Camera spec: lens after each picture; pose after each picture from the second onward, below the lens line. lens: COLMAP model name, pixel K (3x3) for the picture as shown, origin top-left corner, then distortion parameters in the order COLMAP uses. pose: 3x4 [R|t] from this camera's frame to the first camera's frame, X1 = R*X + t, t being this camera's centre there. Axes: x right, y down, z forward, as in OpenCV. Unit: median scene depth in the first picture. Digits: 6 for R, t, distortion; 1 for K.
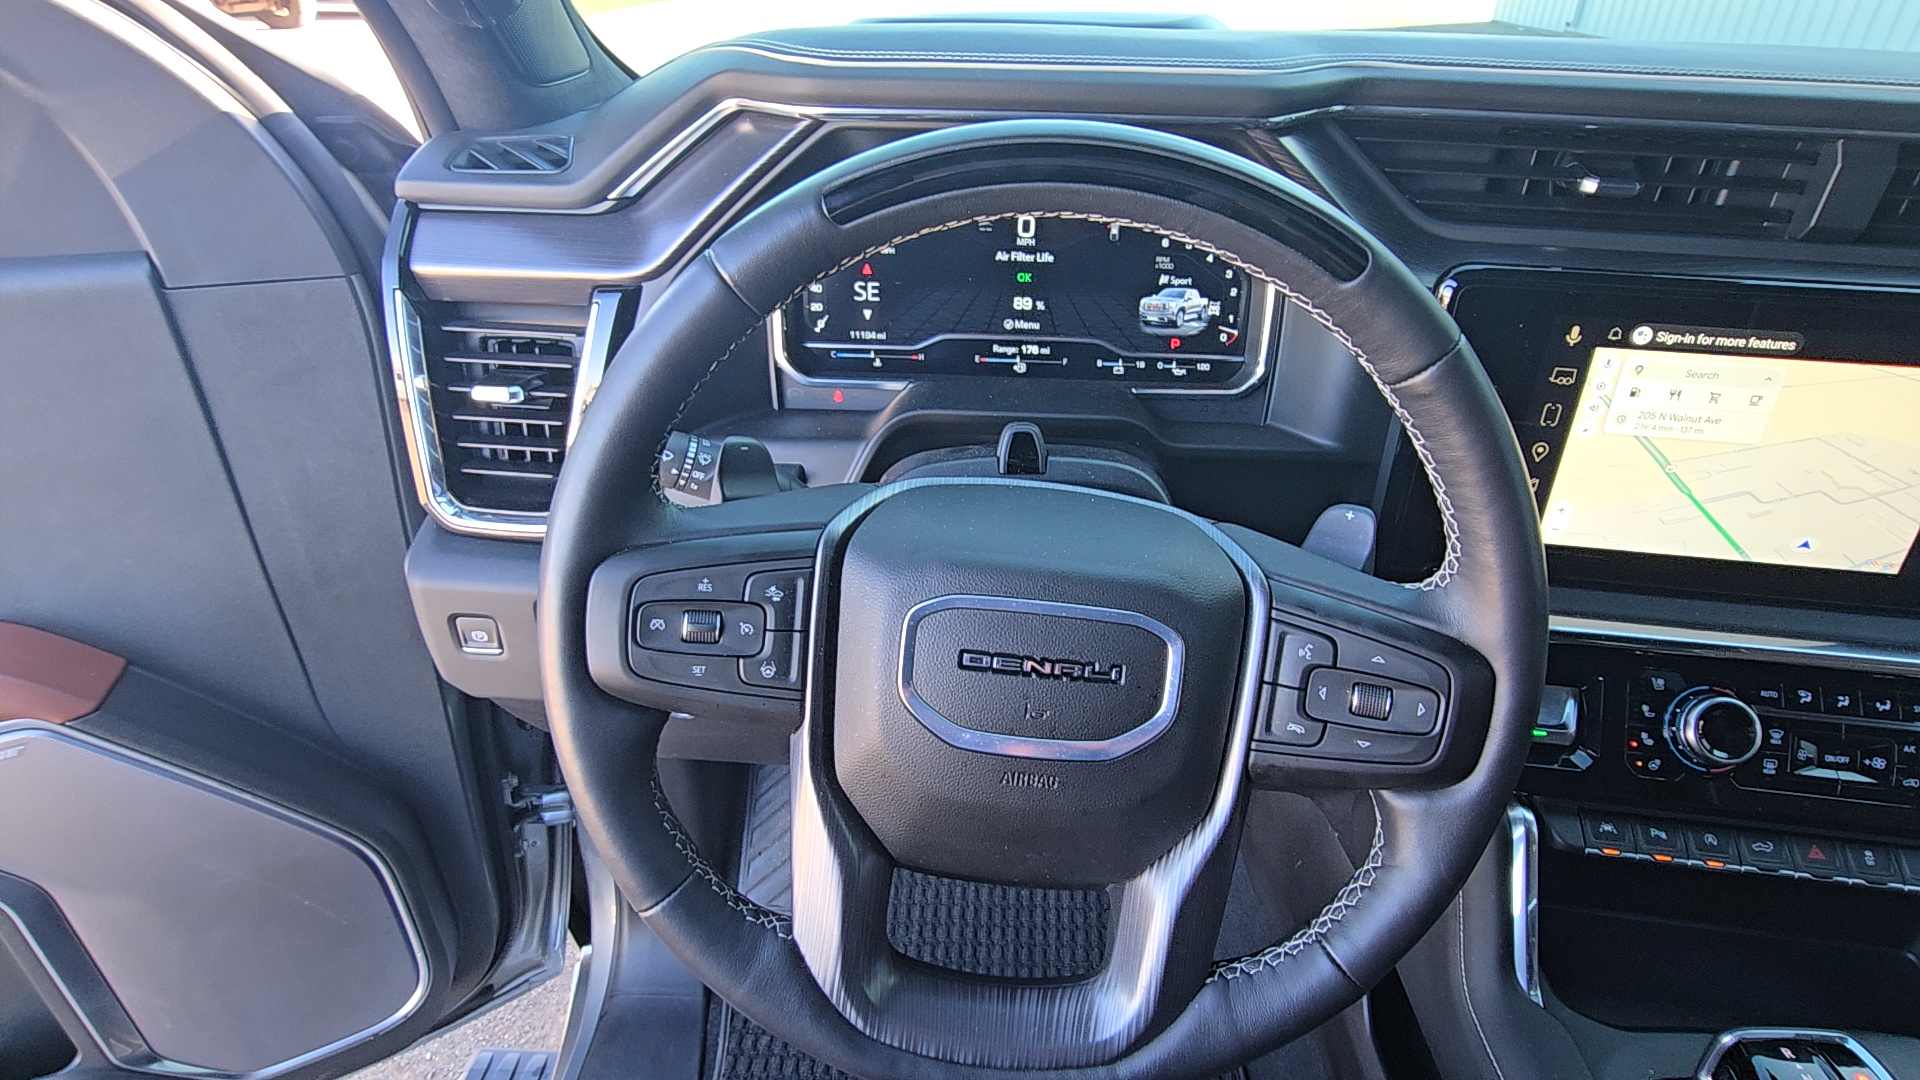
lens RADIAL K [[969.0, 0, 977.9], [0, 969.0, 543.8], [0, 0, 1]] dist [-0.001649, 0.003389]
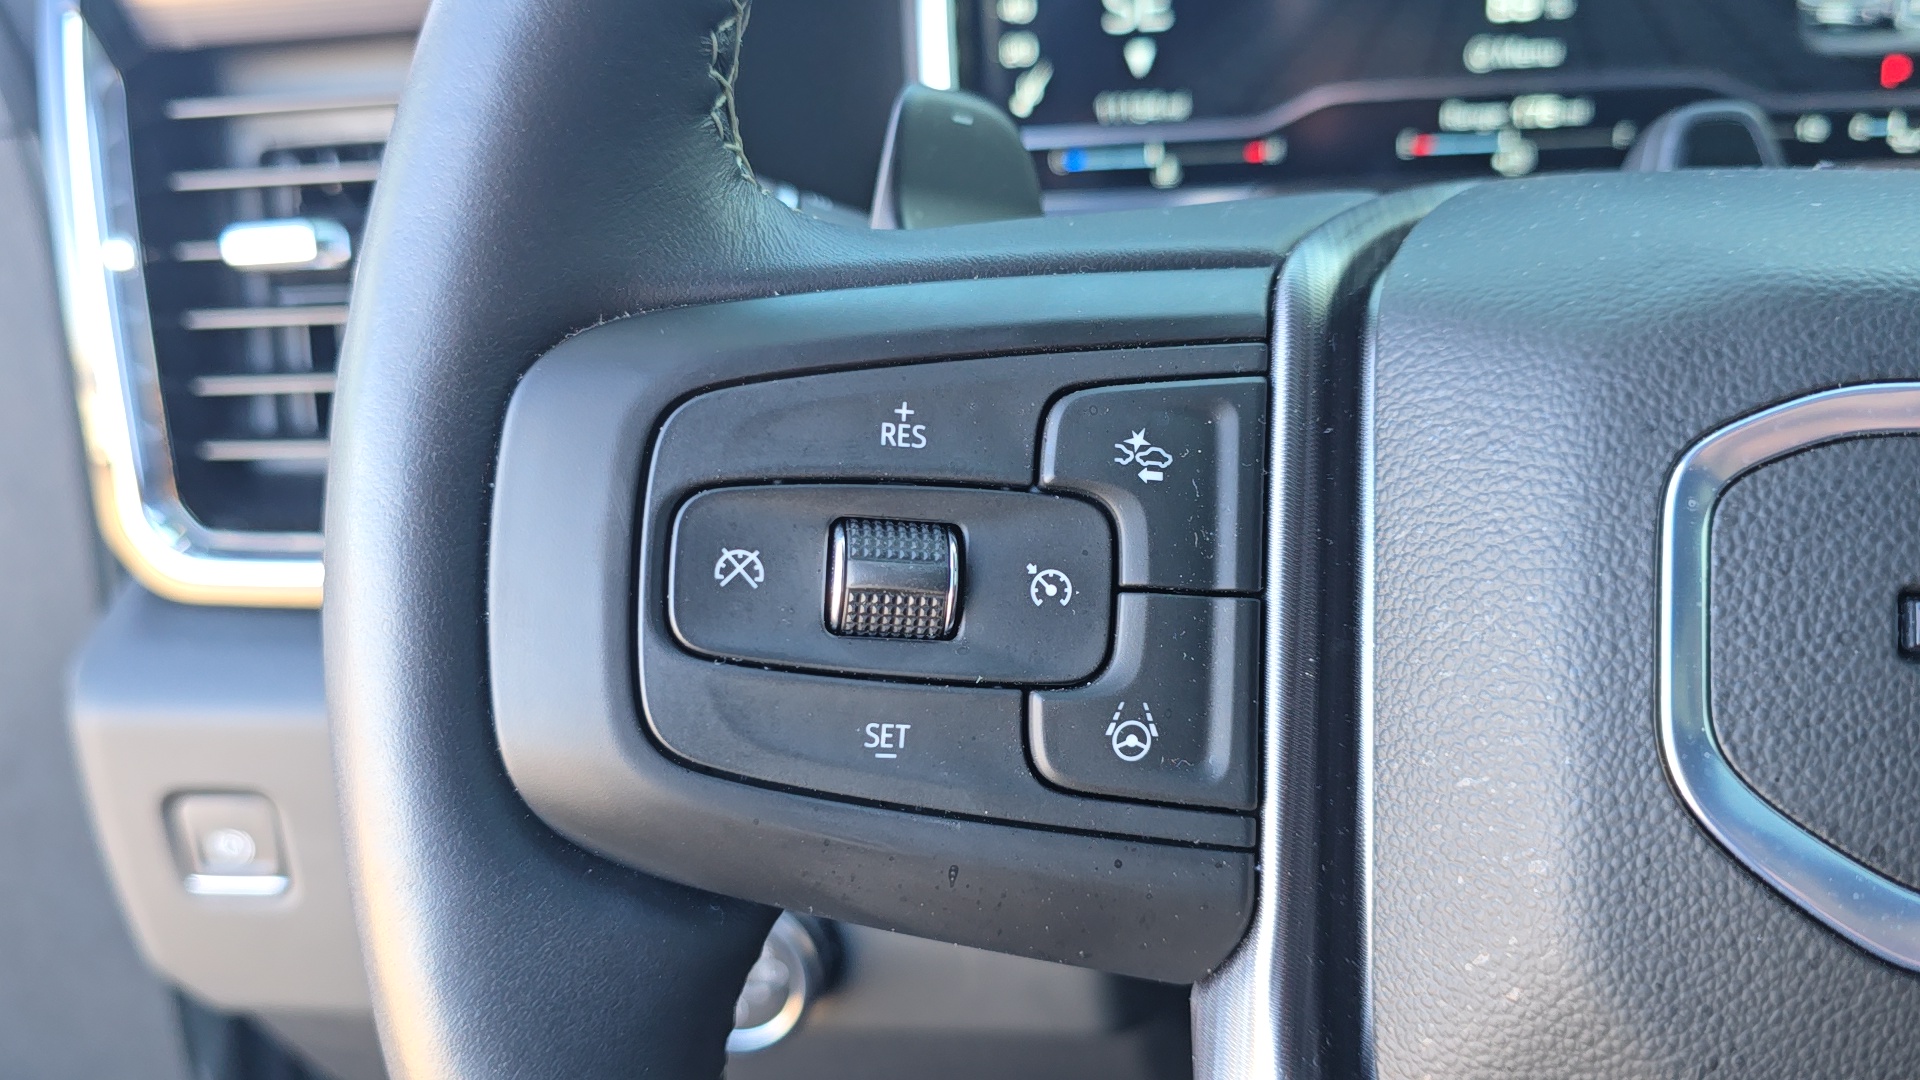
lens RADIAL K [[1614.2, 0, 984.0], [0, 1614.2, 622.8], [0, 0, 1]] dist [-0.006362, 0.019358]
pose [[0.995174, -0.057318, -0.079645, -0.149685], [0.043908, 0.985987, -0.160938, 0.125327], [0.087753, 0.156664, 0.983746, 0.361498]]
